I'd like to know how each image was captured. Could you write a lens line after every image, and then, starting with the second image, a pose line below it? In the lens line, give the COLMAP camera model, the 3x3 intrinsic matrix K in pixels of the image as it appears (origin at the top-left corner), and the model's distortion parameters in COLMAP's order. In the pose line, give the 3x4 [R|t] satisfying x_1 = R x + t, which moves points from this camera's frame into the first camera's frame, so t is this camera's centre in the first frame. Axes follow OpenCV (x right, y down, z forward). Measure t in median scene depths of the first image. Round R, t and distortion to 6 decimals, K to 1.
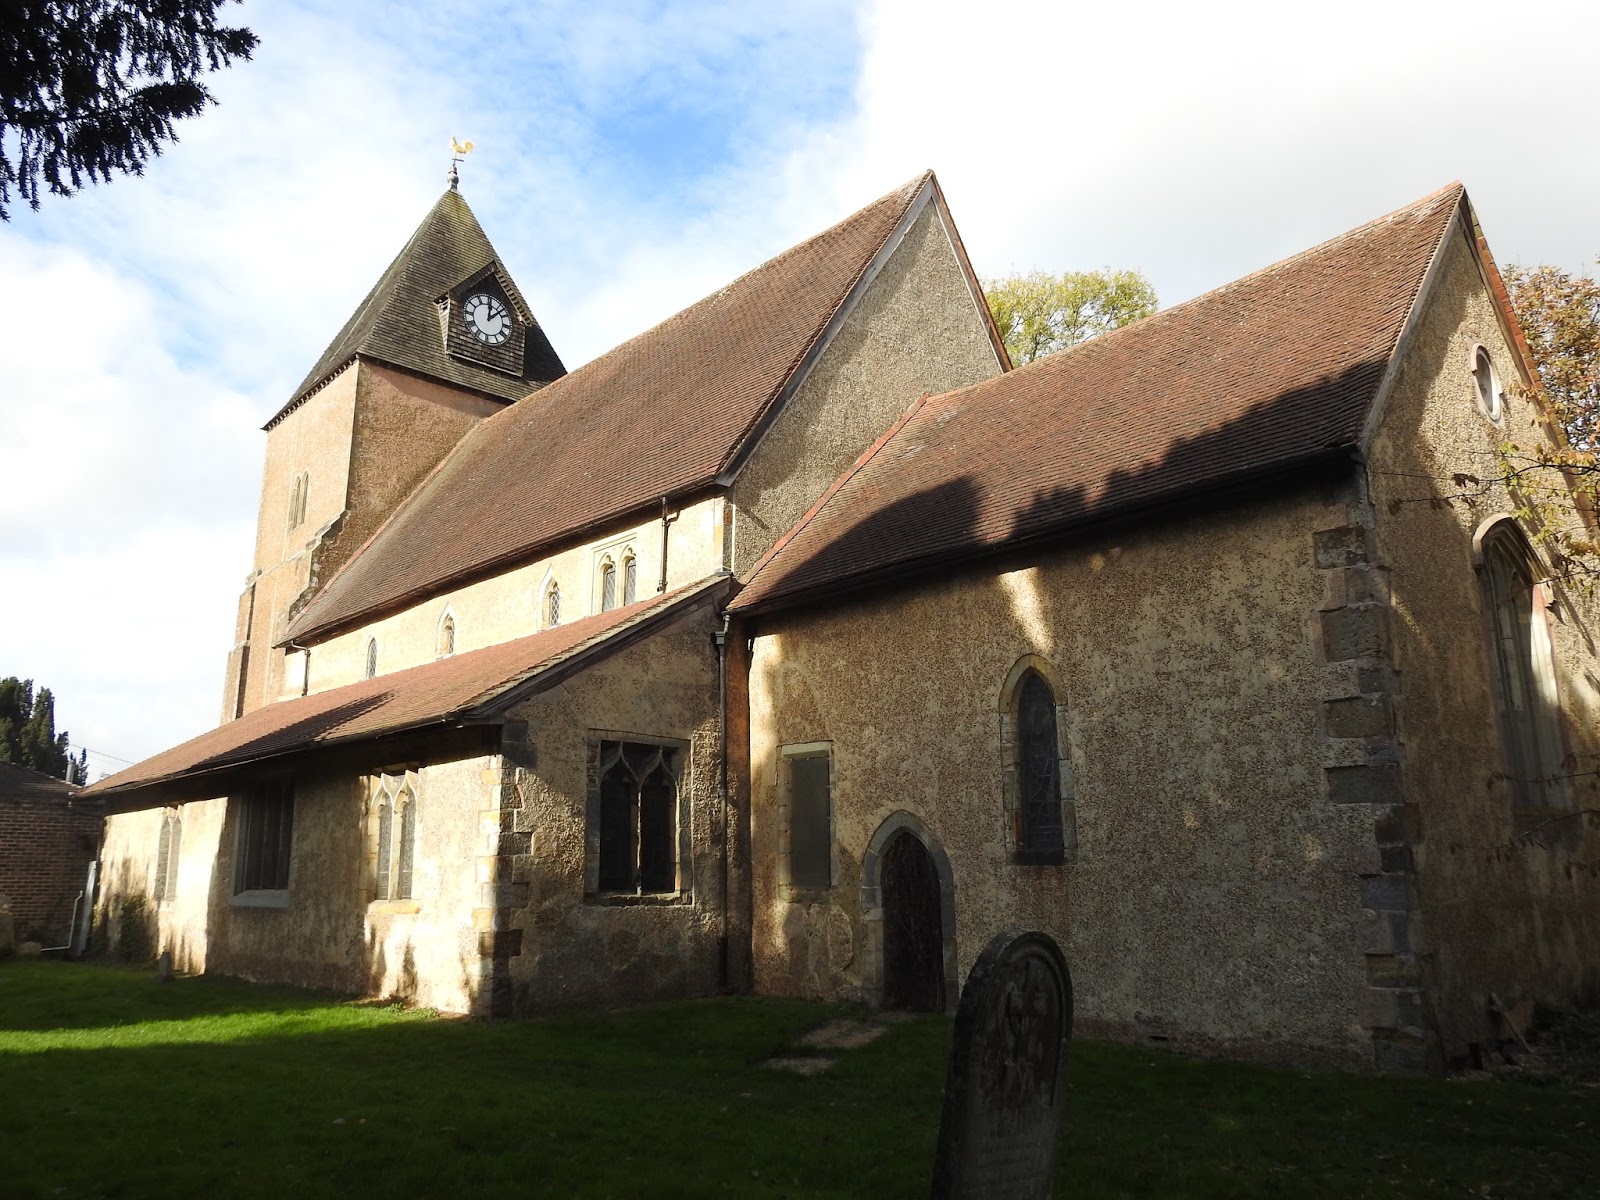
lens RADIAL K [[1132.0, 0, 811.3], [0, 1132.0, 598.3], [0, 0, 1]] dist [-0.024084, 0.031708]
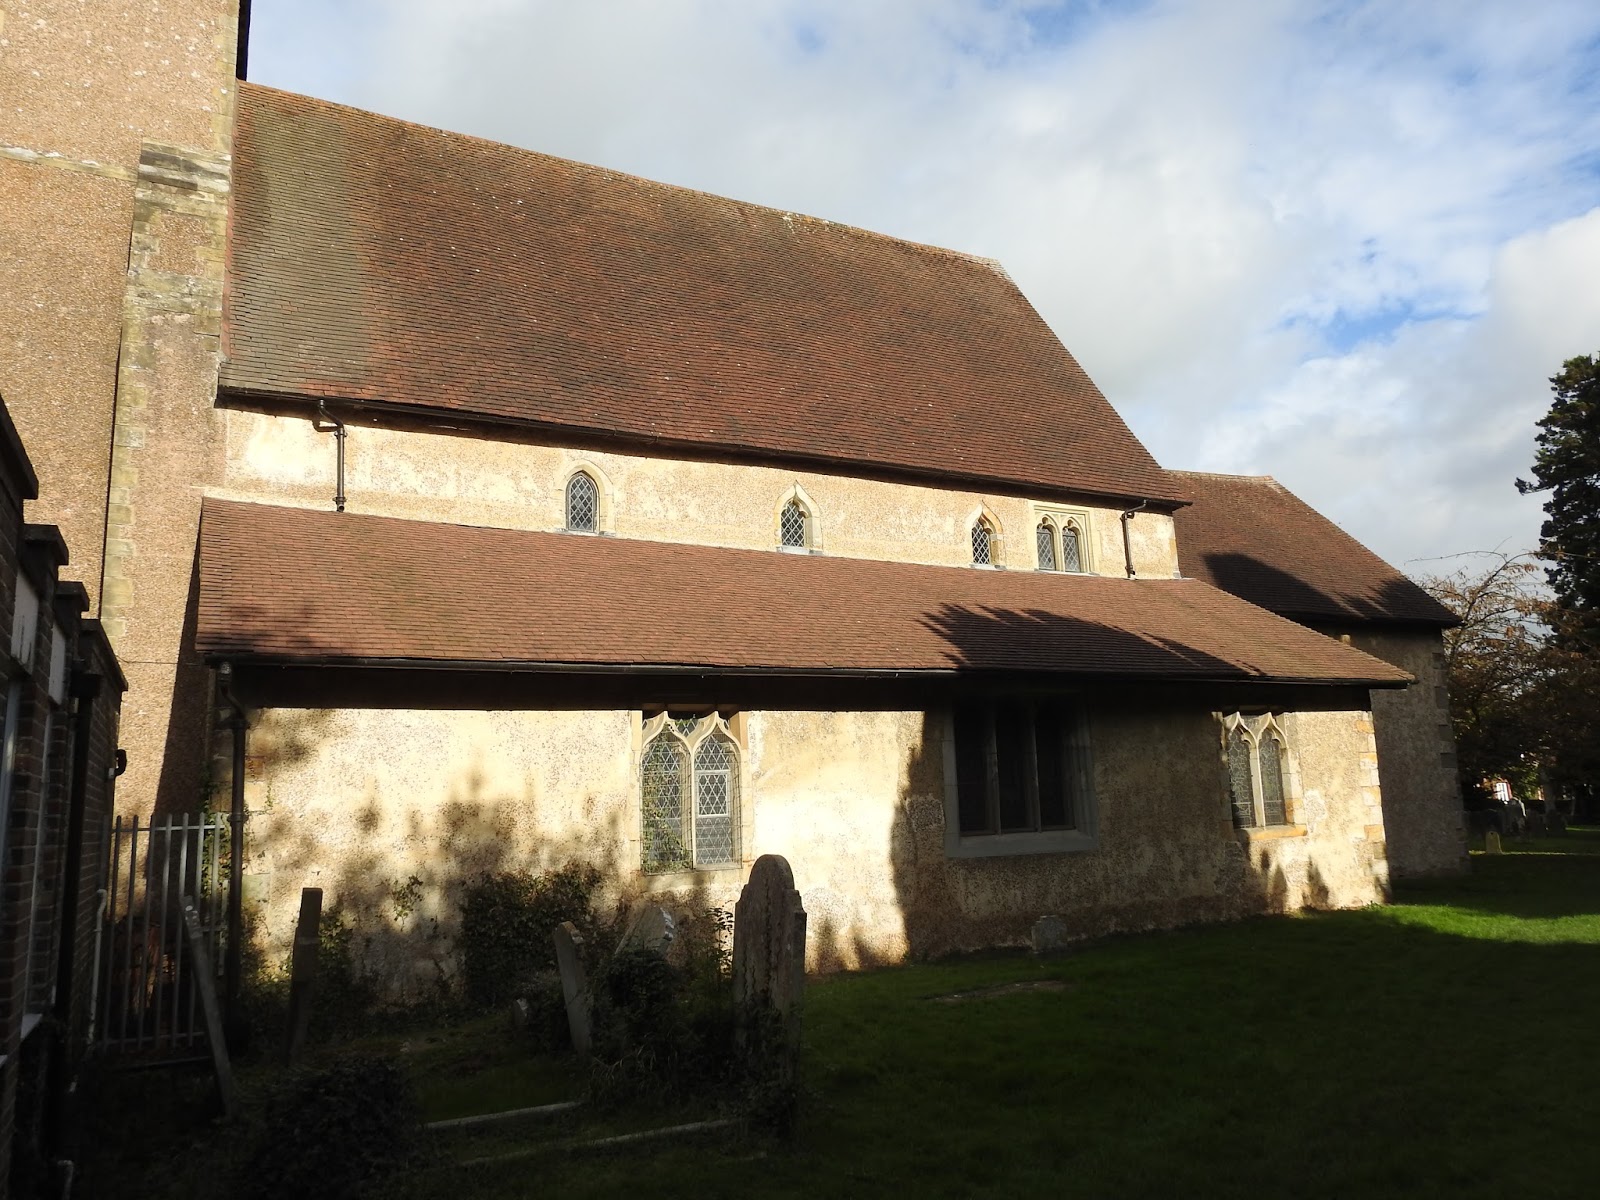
lens RADIAL K [[1154.4, 0, 800.0], [0, 1154.4, 600.0], [0, 0, 1]] dist [-0.002715, 0.003396]
pose [[0.282828, 0.170439, 0.943906, -0.888376], [-0.190529, 0.974459, -0.118867, 0.149623], [-0.940057, -0.146222, 0.308078, 0.612853]]
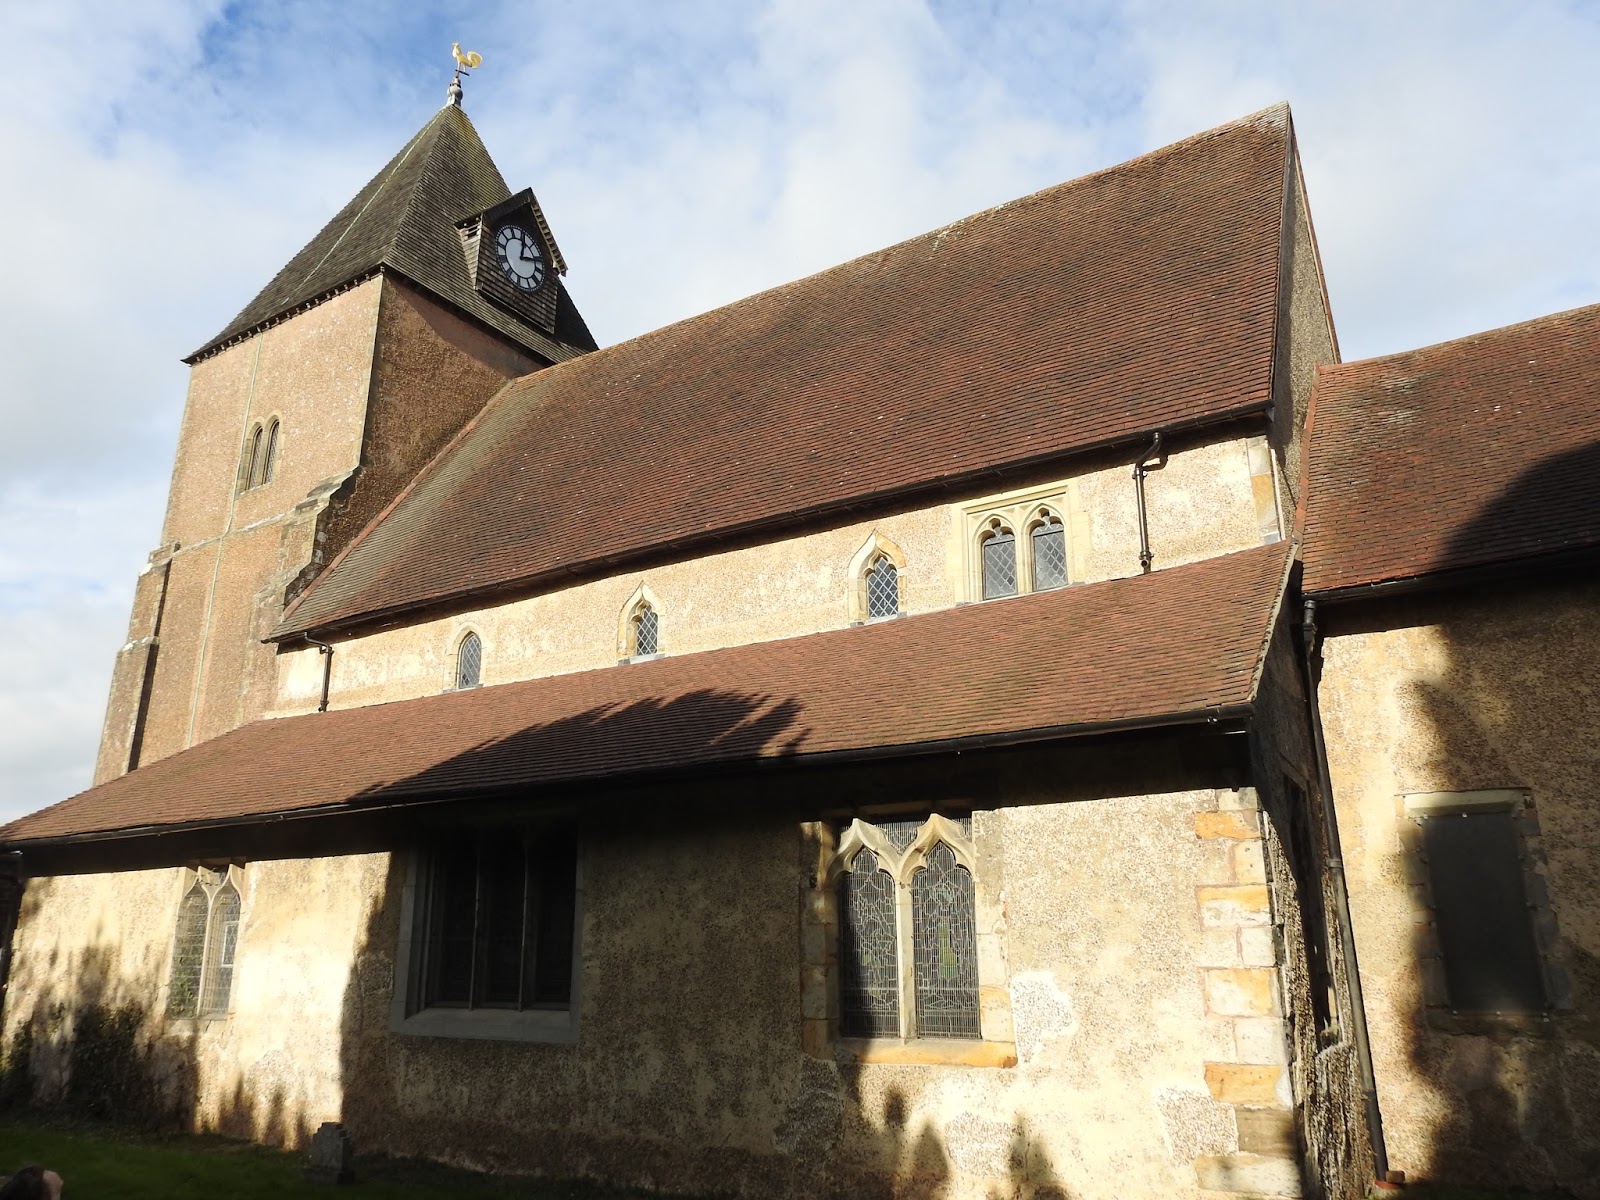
lens RADIAL K [[1132.0, 0, 811.3], [0, 1132.0, 598.3], [0, 0, 1]] dist [-0.024084, 0.031708]
pose [[0.972894, 0.074351, 0.218972, -0.310352], [-0.060005, 0.995637, -0.071465, 0.048307], [-0.223330, 0.056389, 0.973110, 0.241708]]
